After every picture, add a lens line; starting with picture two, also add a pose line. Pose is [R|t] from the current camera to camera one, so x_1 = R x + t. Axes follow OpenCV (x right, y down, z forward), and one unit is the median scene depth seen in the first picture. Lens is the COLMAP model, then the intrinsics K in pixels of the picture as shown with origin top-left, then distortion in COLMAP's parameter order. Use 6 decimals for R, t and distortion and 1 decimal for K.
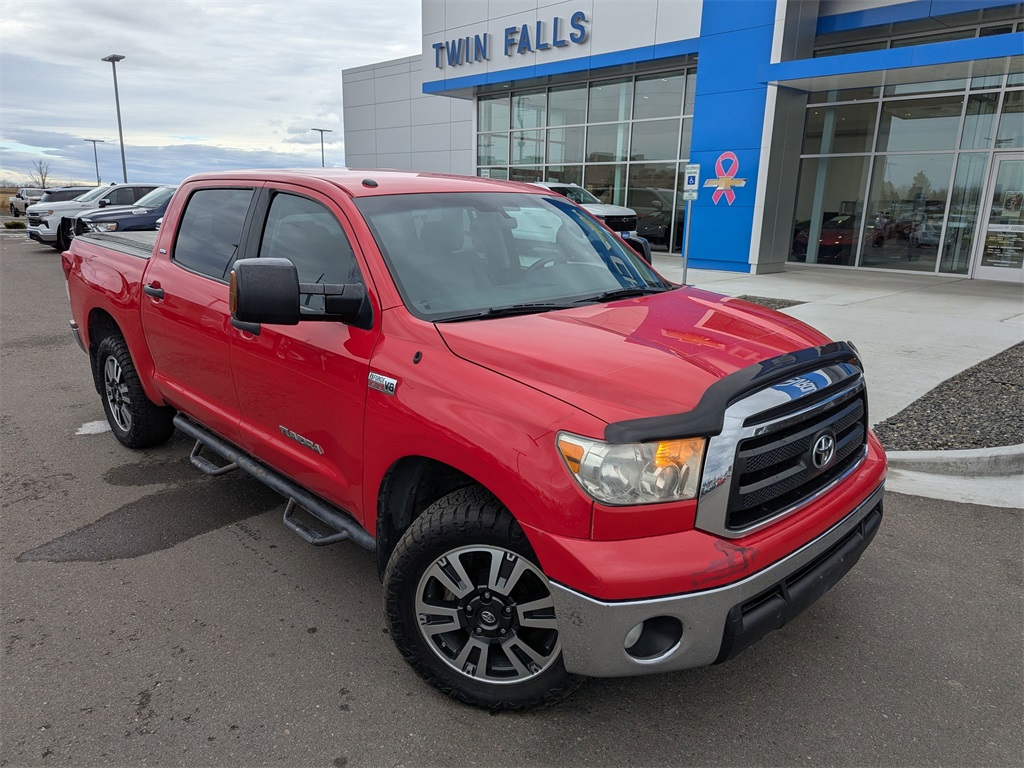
lens RADIAL K [[721.3, 0, 513.0], [0, 721.3, 388.9], [0, 0, 1]] dist [0.040582, -0.031261]
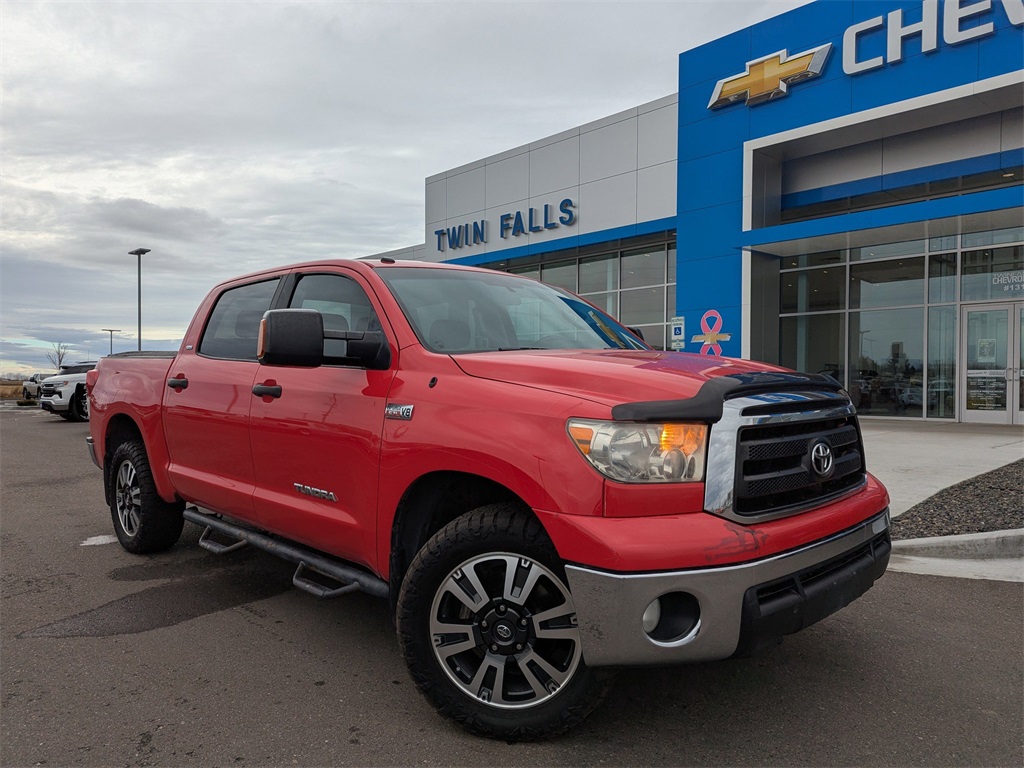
lens RADIAL K [[721.3, 0, 512.3], [0, 721.3, 394.3], [0, 0, 1]] dist [0.040582, -0.031261]
pose [[0.999794, -0.019862, 0.004062, -0.014061], [0.020261, 0.972085, -0.233751, 0.161257], [0.000694, 0.233785, 0.972288, -0.026122]]
